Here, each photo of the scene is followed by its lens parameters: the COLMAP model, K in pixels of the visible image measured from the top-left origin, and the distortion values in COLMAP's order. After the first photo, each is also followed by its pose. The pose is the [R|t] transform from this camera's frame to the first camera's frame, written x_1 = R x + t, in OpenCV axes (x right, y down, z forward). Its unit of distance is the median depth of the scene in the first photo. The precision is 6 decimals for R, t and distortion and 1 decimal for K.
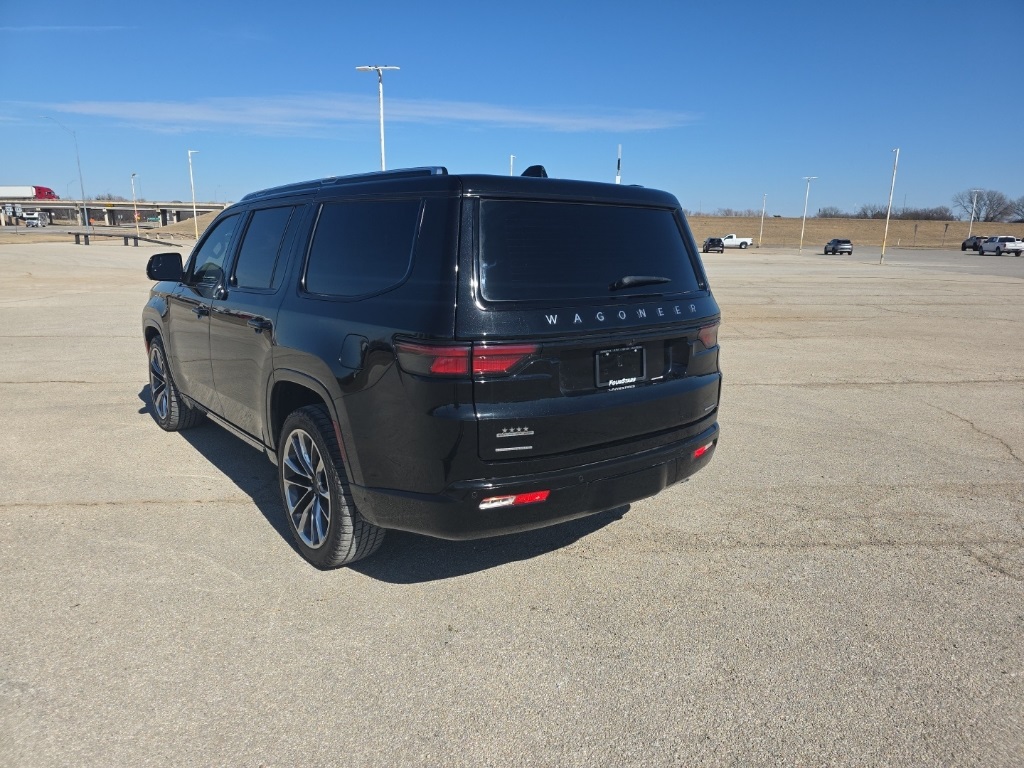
lens RADIAL K [[682.7, 0, 504.5], [0, 682.7, 382.7], [0, 0, 1]] dist [-0.021966, -0.004465]
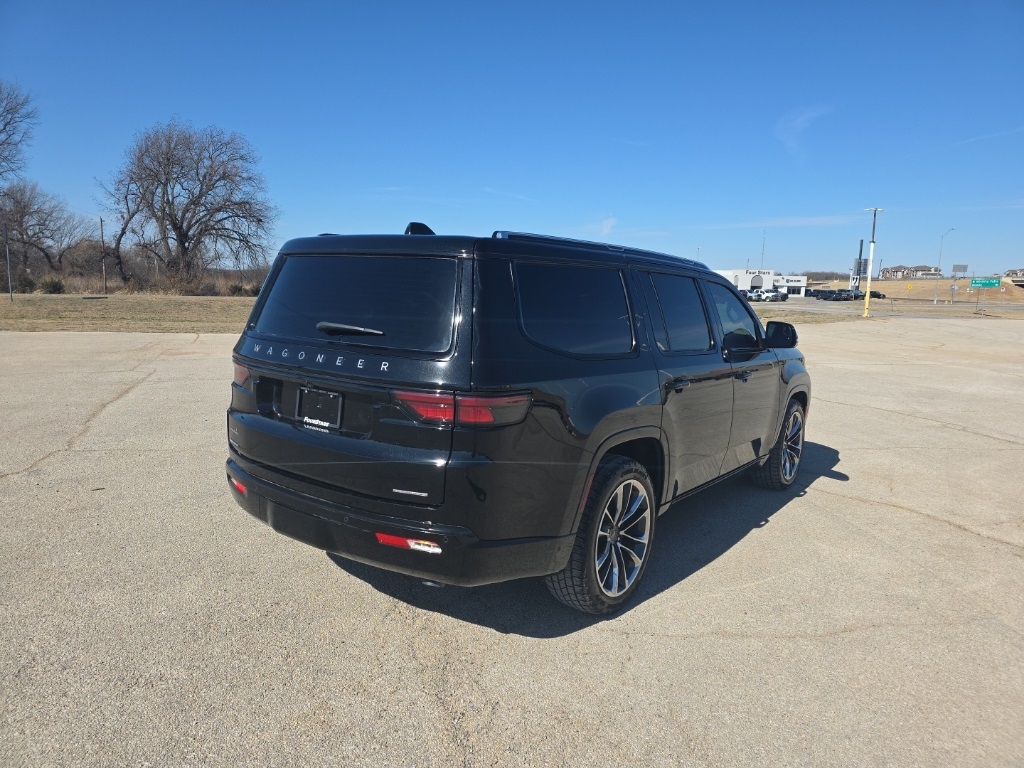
lens RADIAL K [[682.7, 0, 508.3], [0, 682.7, 383.4], [0, 0, 1]] dist [-0.021966, -0.004465]
pose [[0.461927, 0.136765, -0.876310, 1.079376], [-0.245276, 0.969204, 0.021972, -0.137324], [0.852328, 0.204788, 0.481247, 0.666731]]
